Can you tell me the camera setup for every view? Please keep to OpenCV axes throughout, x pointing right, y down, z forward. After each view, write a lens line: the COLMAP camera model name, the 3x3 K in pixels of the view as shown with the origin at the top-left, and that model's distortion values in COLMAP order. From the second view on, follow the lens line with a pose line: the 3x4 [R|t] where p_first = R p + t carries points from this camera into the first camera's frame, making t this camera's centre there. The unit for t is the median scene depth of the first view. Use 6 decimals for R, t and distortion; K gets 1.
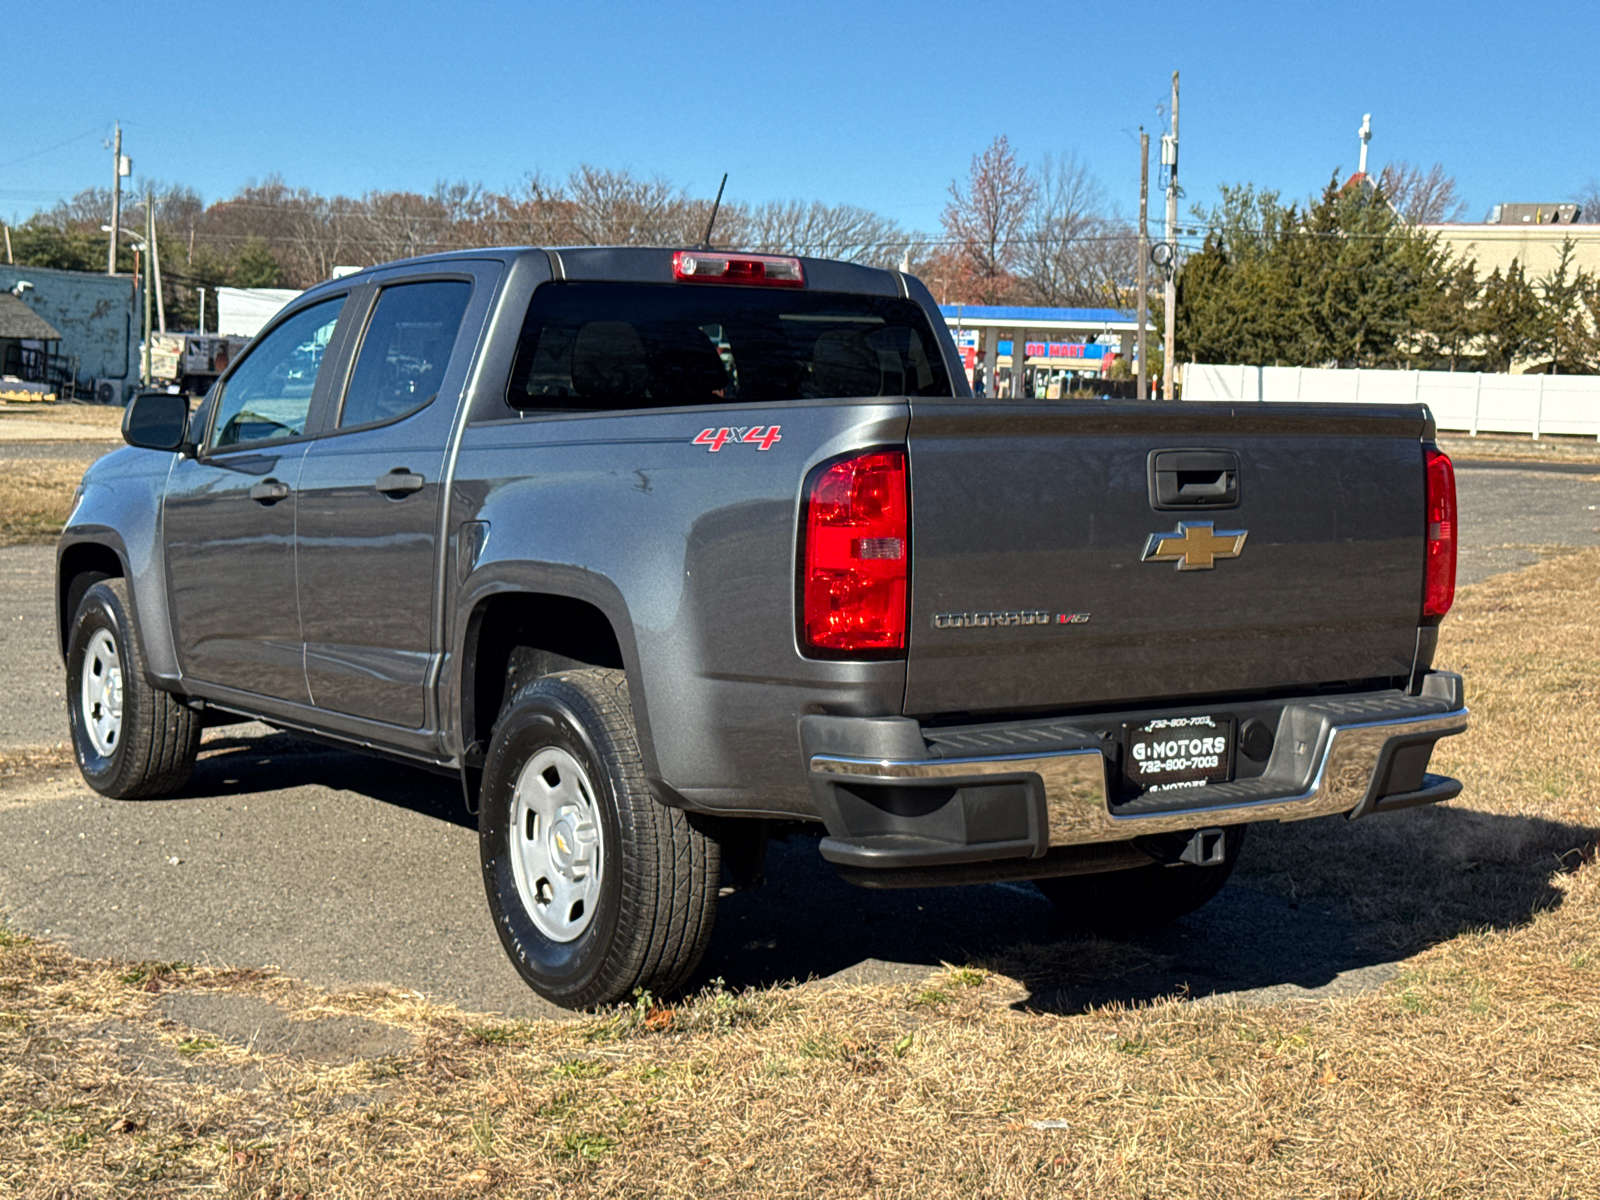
lens RADIAL K [[2234.4, 0, 823.1], [0, 2234.4, 598.8], [0, 0, 1]] dist [0.175909, -0.337617]
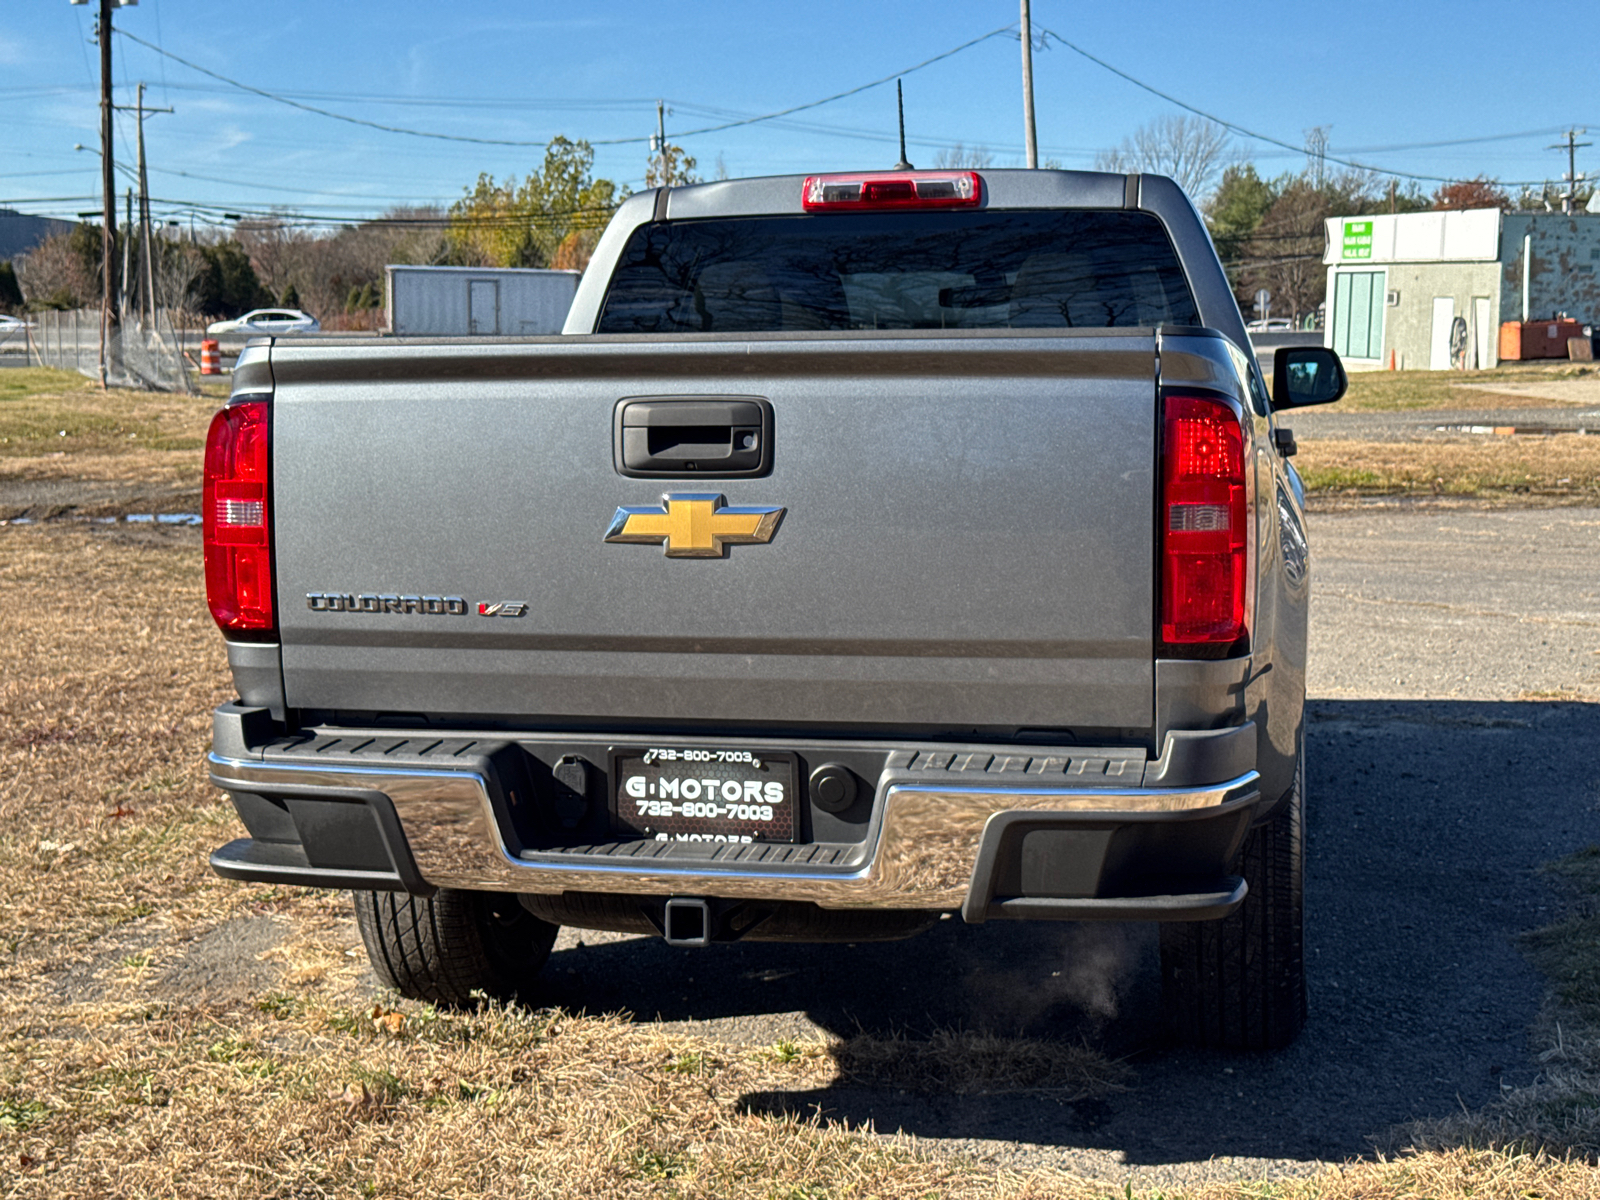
lens RADIAL K [[2241.4, 0, 812.3], [0, 2241.4, 601.8], [0, 0, 1]] dist [0.209186, -0.470455]
pose [[0.684521, 0.055487, -0.726878, 0.434253], [-0.042560, 0.998440, 0.036137, -0.015669], [0.727749, 0.006200, 0.685815, 0.295304]]
